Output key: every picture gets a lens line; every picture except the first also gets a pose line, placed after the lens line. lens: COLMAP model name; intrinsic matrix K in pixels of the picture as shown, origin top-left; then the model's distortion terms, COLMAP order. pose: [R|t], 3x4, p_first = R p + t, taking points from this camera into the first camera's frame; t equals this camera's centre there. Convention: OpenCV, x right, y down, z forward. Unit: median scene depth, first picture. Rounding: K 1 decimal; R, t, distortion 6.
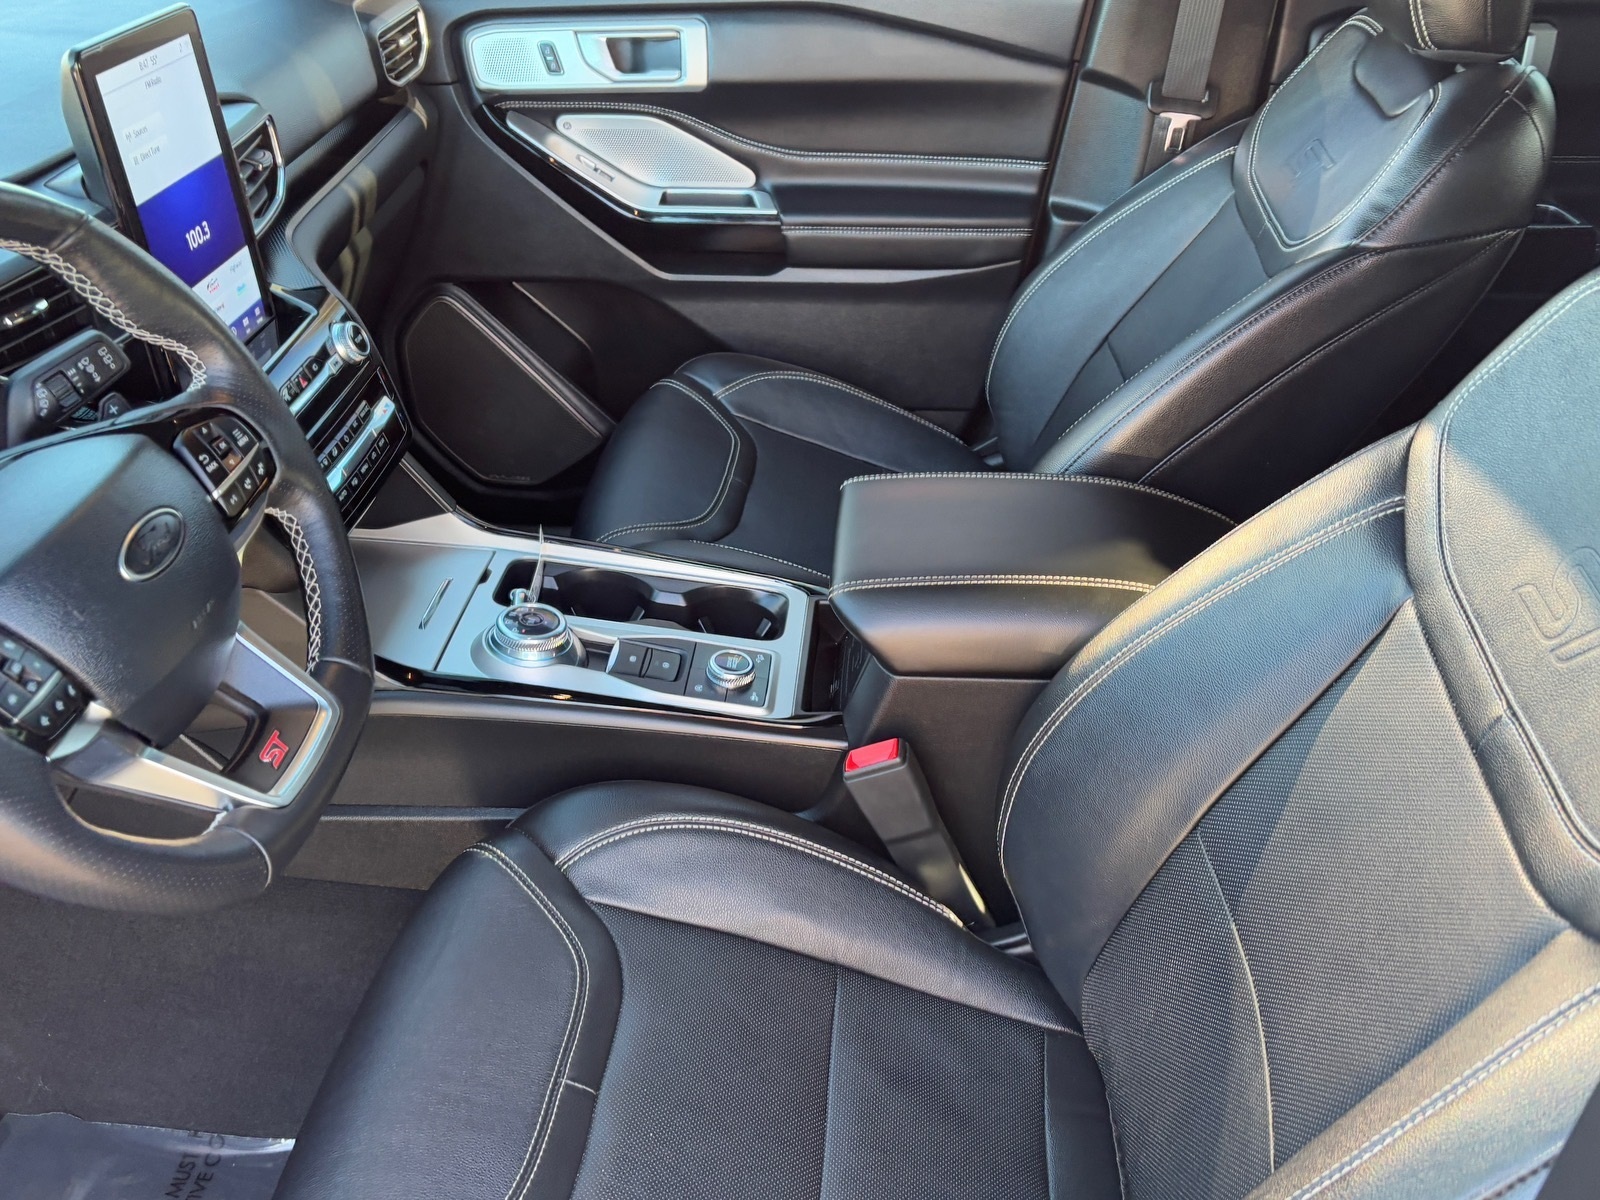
lens RADIAL K [[1483.8, 0, 822.9], [0, 1483.8, 601.5], [0, 0, 1]] dist [0.016975, 0.000000]
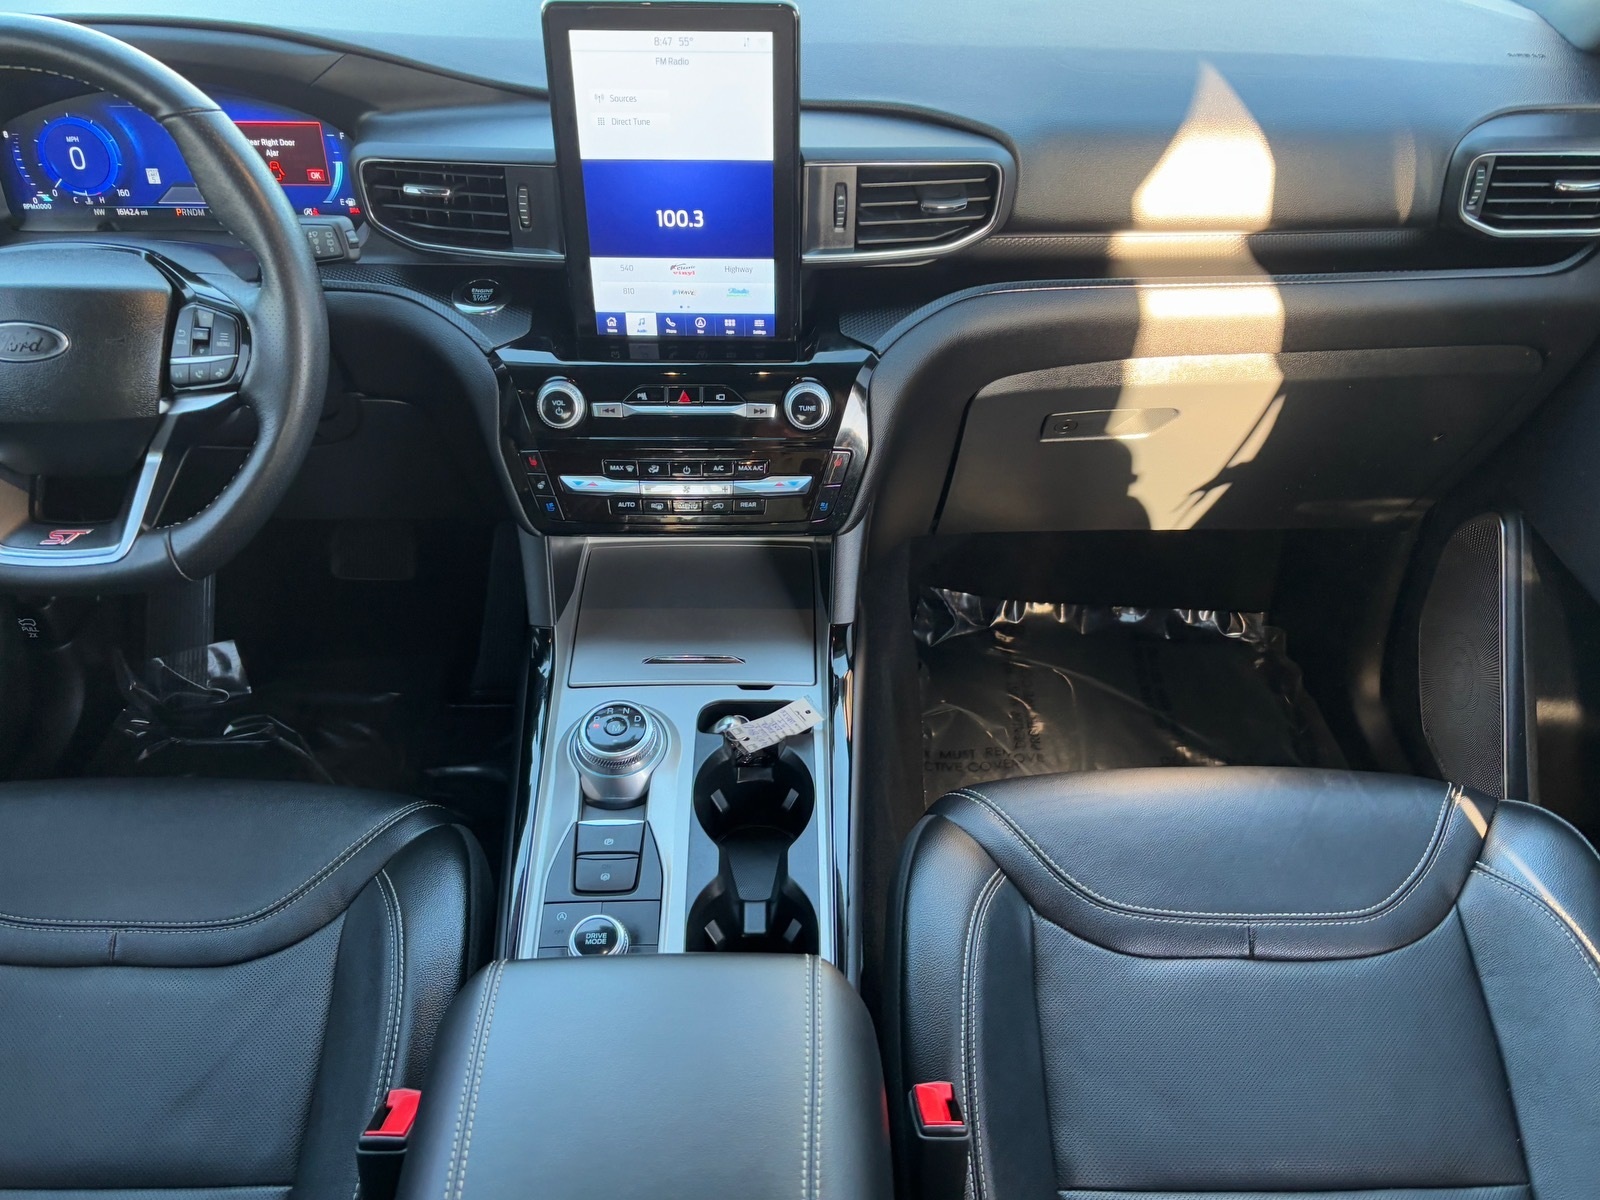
lens RADIAL K [[1316.5, 0, 812.0], [0, 1316.5, 619.1], [0, 0, 1]] dist [0.033566, -0.034847]
pose [[0.080089, 0.640477, -0.763790, 0.392185], [-0.530159, 0.676253, 0.511481, -0.510433], [0.844107, 0.363966, 0.393715, 0.747552]]
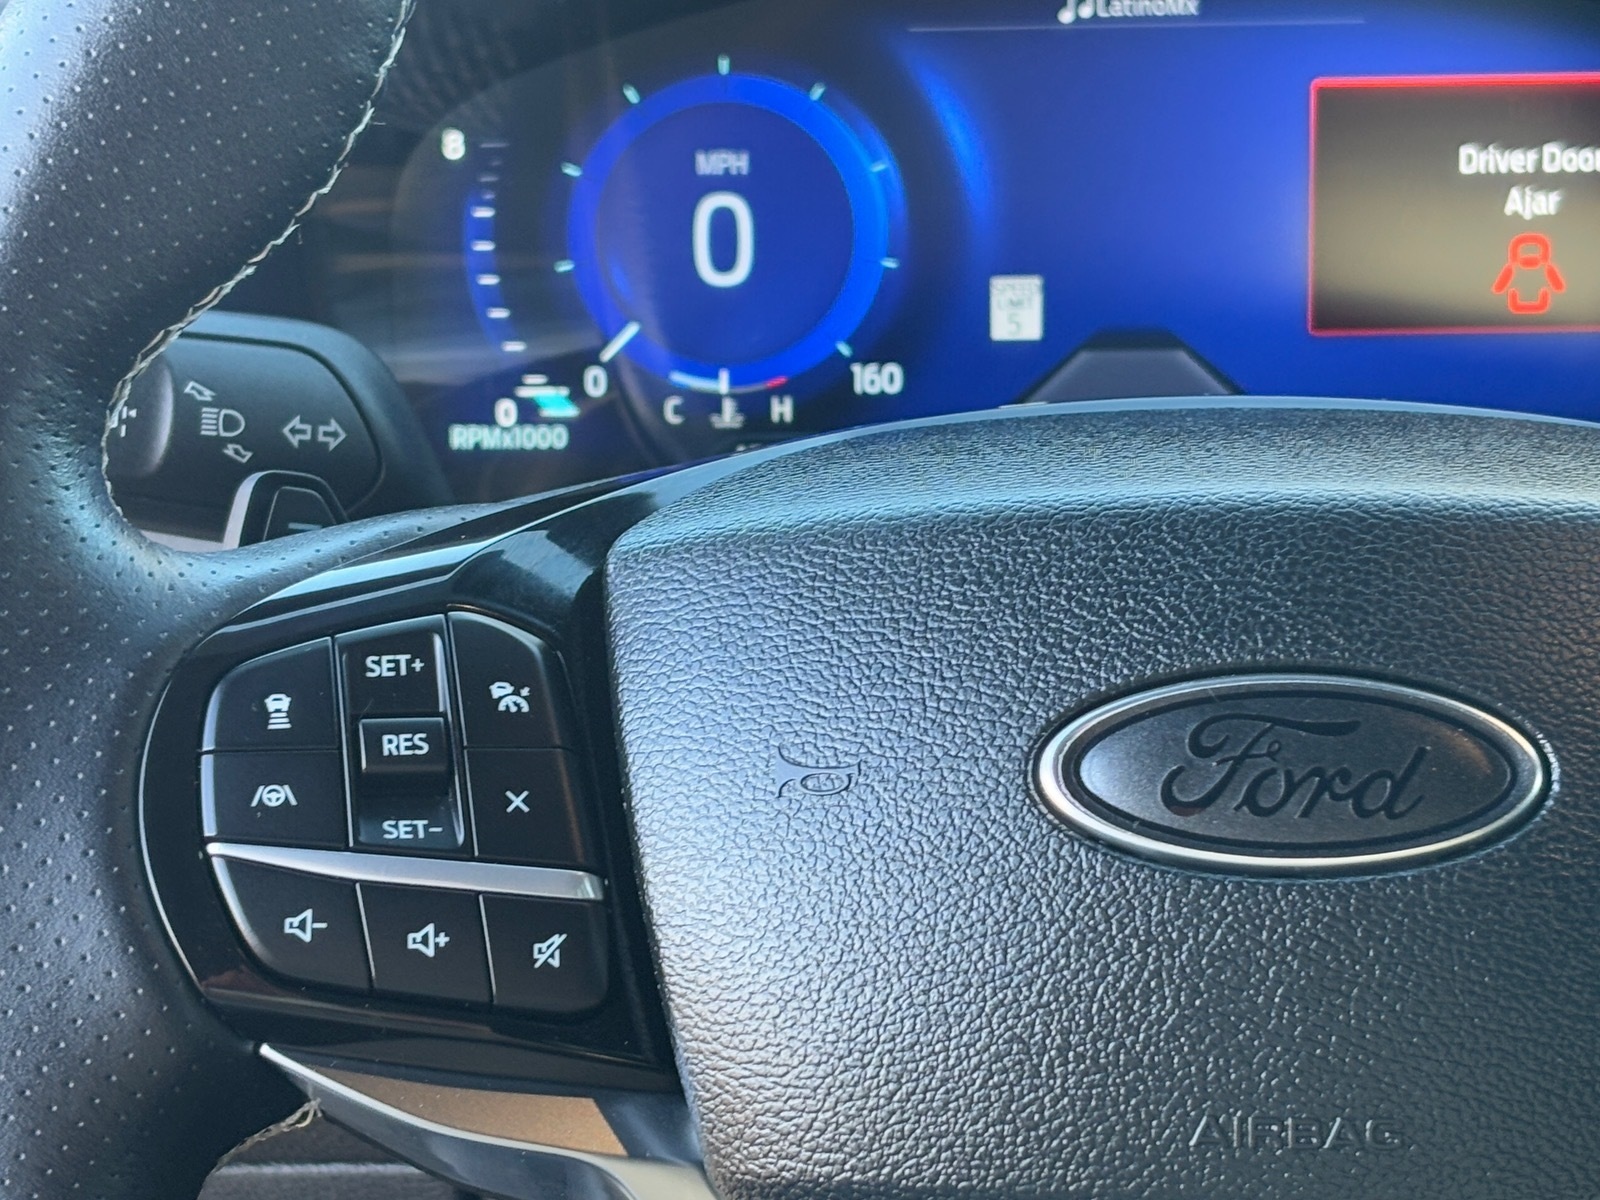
lens RADIAL K [[3811.8, 0, 710.6], [0, 3811.8, 636.0], [0, 0, 1]] dist [0.123228, 0.000000]
pose [[0.020991, 0.296318, -0.954859, 0.088094], [-0.506838, 0.826400, 0.245312, -0.101088], [0.861786, 0.478809, 0.167532, 0.494145]]
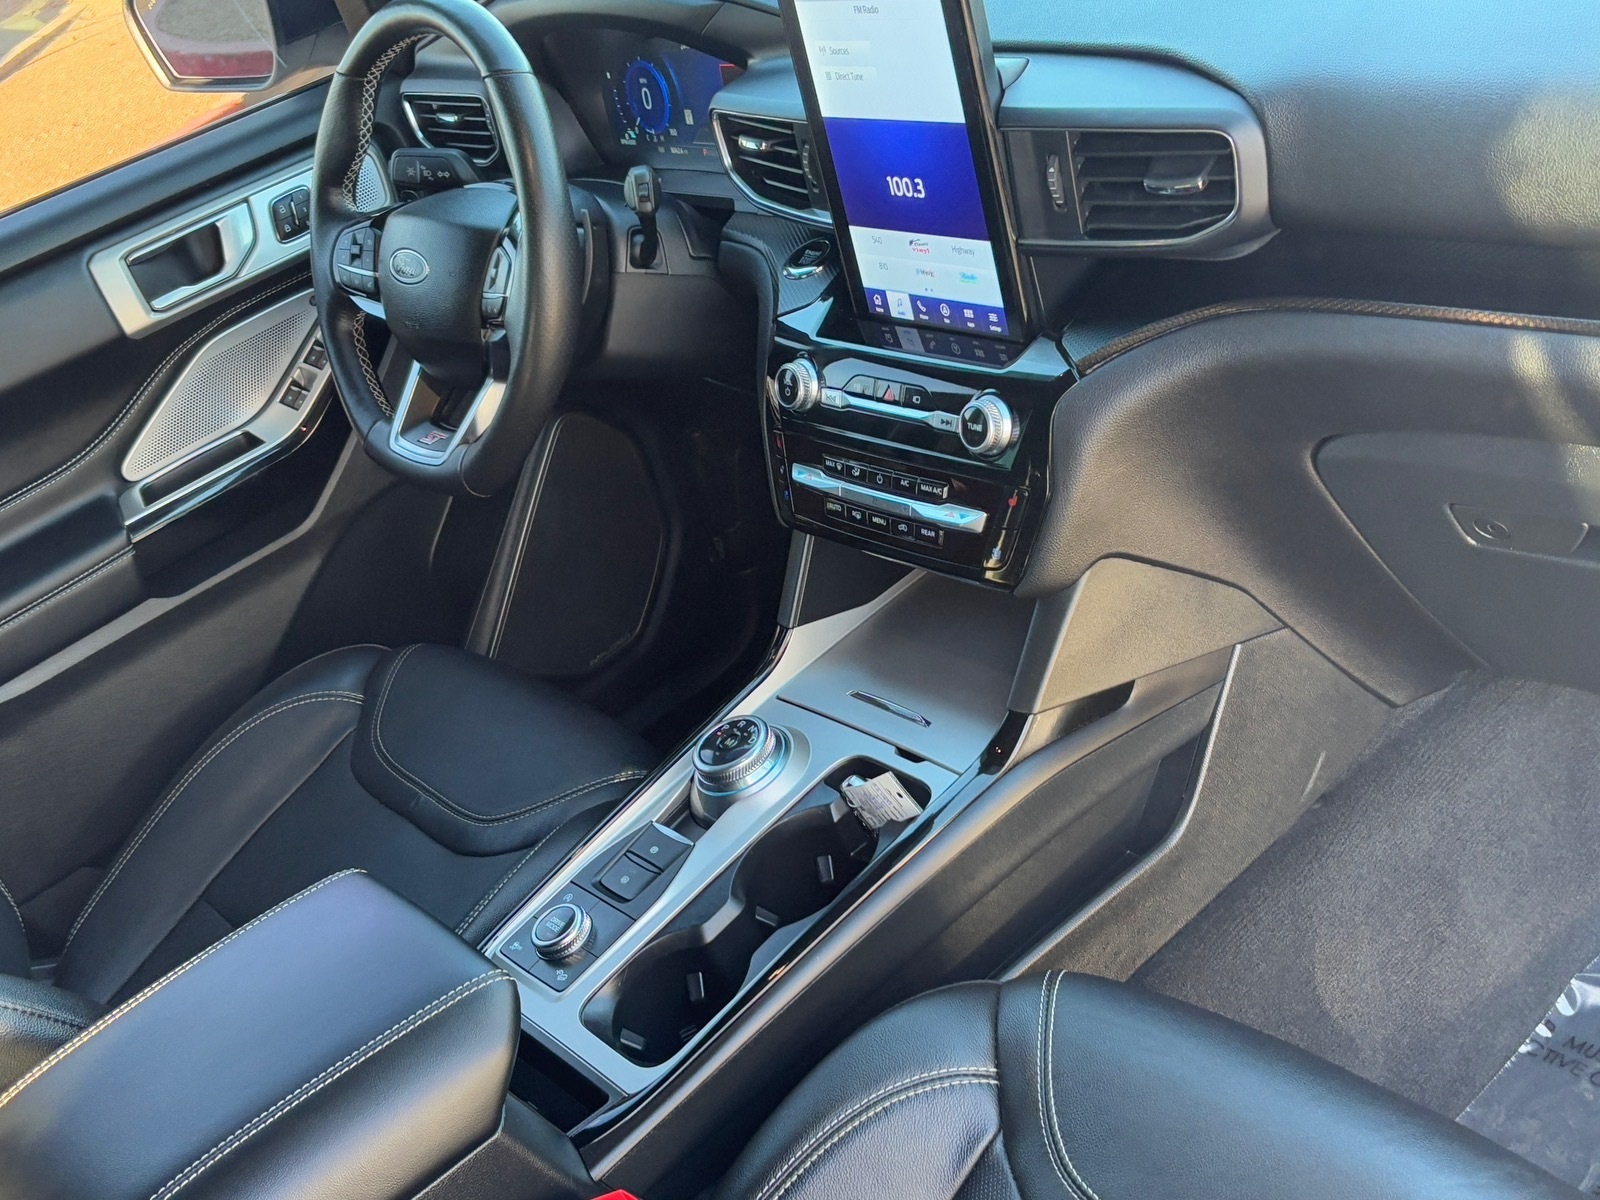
lens RADIAL K [[1903.8, 0, 797.6], [0, 1903.8, 609.7], [0, 0, 1]] dist [0.135732, 0.000000]
pose [[-0.691457, 0.529612, -0.491323, 0.258611], [-0.095556, 0.607082, 0.788873, -0.864555], [0.716070, 0.592420, -0.369164, 1.360397]]
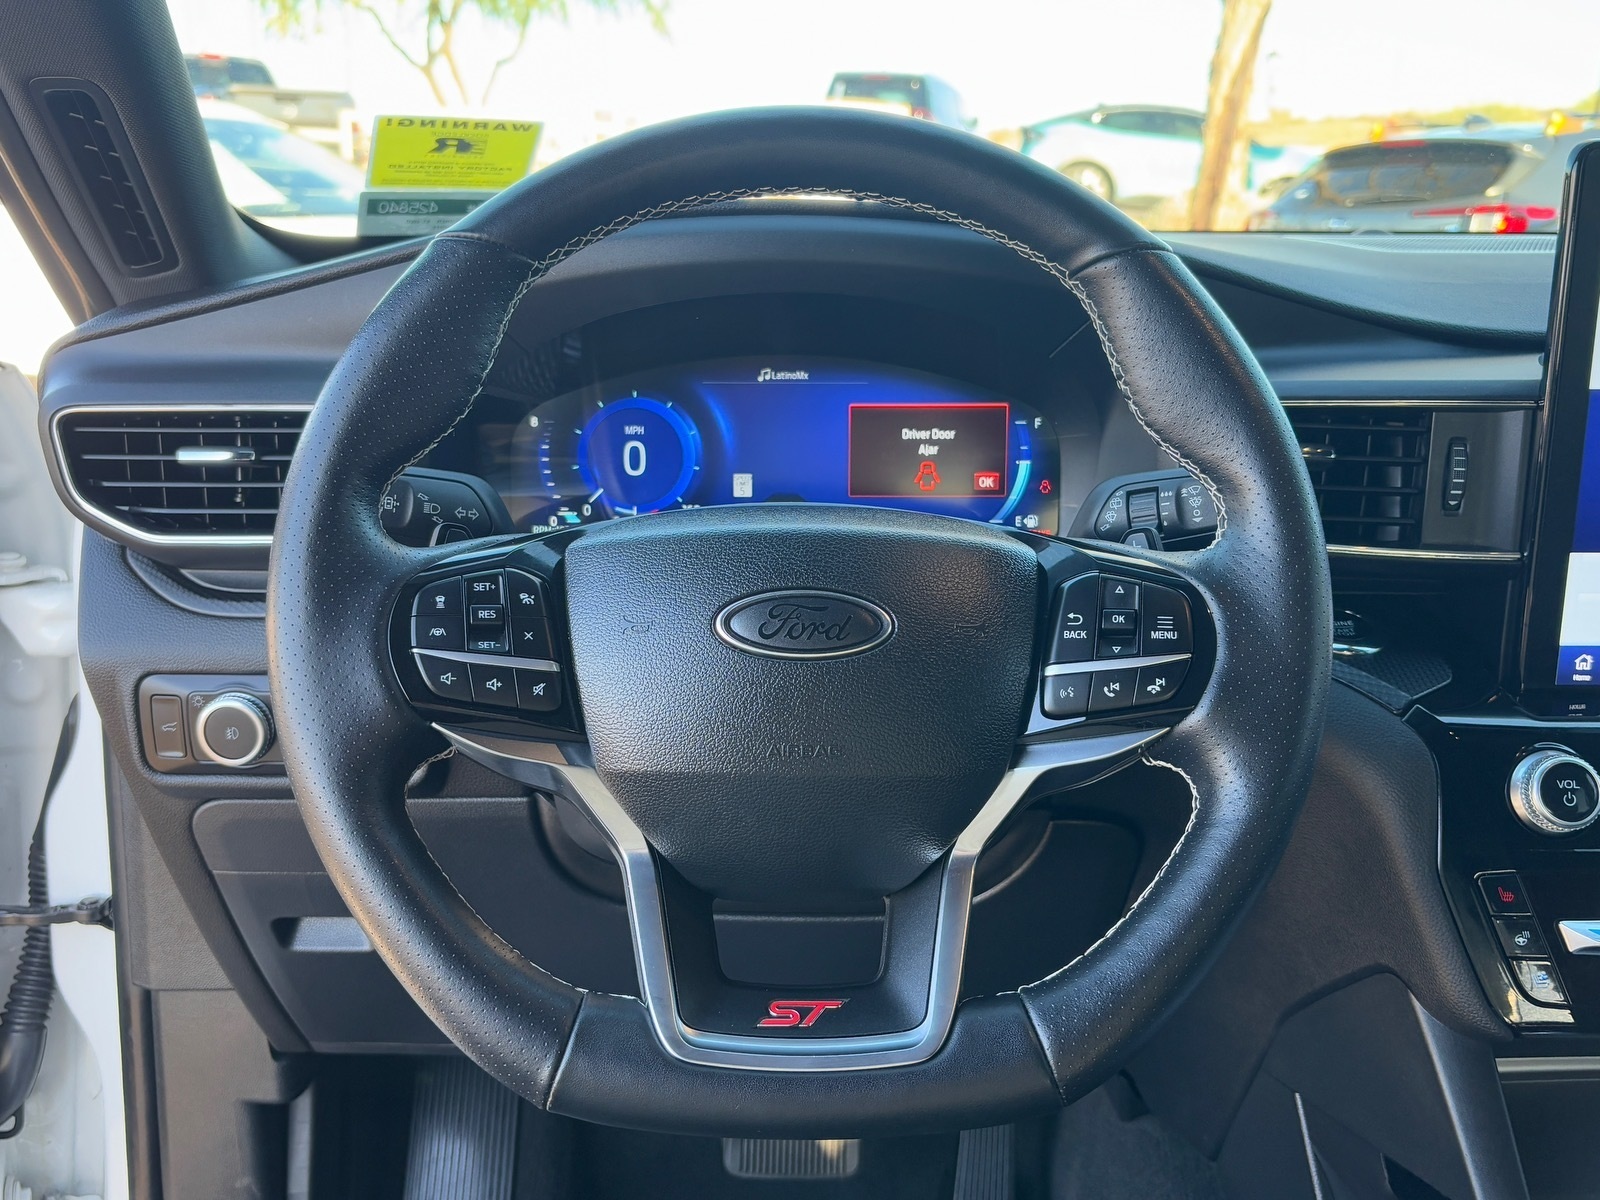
lens RADIAL K [[1483.8, 0, 785.8], [0, 1483.8, 612.9], [0, 0, 1]] dist [0.016975, 0.000000]
pose [[0.084088, 0.267166, -0.959975, 0.127334], [-0.527467, 0.829280, 0.184590, -0.102342], [0.845404, 0.490833, 0.210654, 0.521250]]
